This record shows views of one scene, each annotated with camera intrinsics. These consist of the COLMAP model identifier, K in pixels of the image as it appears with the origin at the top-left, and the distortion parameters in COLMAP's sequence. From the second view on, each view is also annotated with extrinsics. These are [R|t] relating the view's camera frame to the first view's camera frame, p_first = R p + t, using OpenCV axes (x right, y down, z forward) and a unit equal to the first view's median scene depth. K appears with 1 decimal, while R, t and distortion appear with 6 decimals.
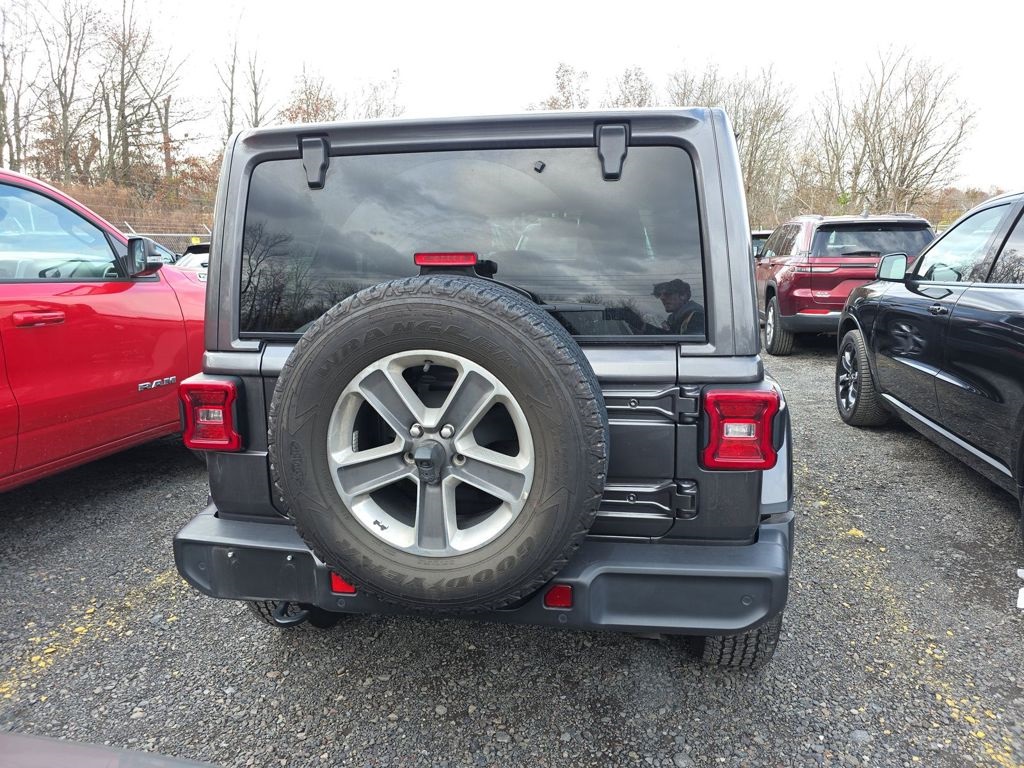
lens RADIAL K [[698.3, 0, 515.1], [0, 698.3, 390.2], [0, 0, 1]] dist [0.048686, -0.047222]
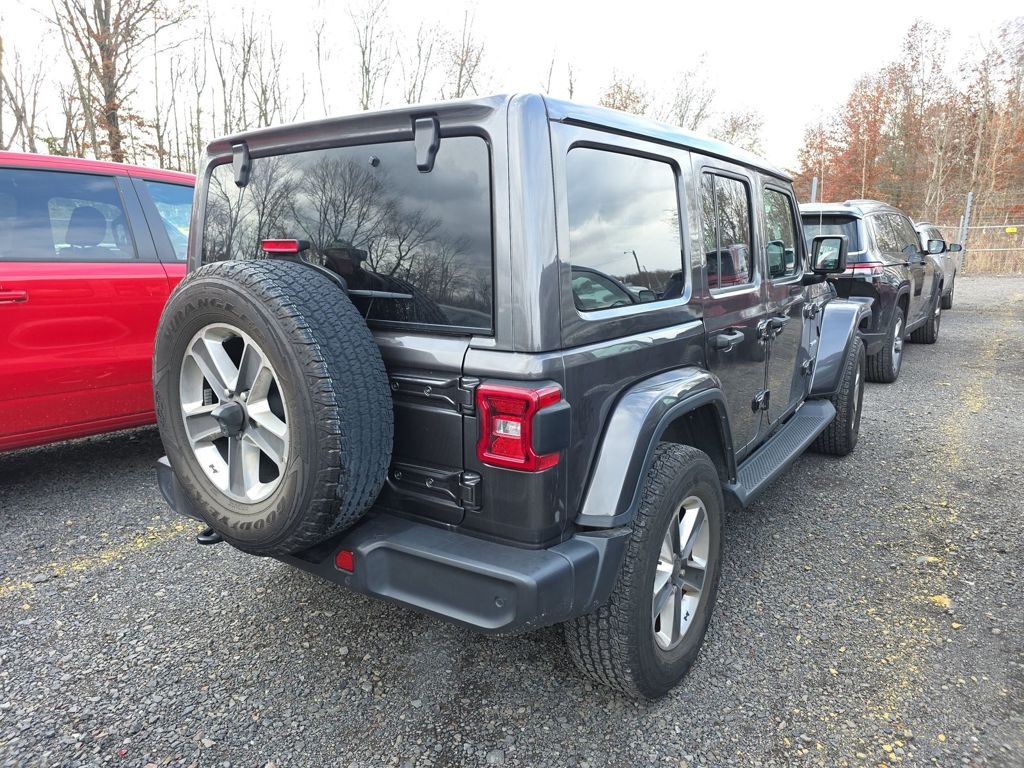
lens RADIAL K [[698.3, 0, 515.1], [0, 698.3, 390.2], [0, 0, 1]] dist [0.048686, -0.047222]
pose [[0.895409, 0.099425, -0.434001, 0.740405], [-0.093652, 0.994999, 0.034726, -0.029126], [0.435283, 0.009551, 0.900243, 0.134569]]
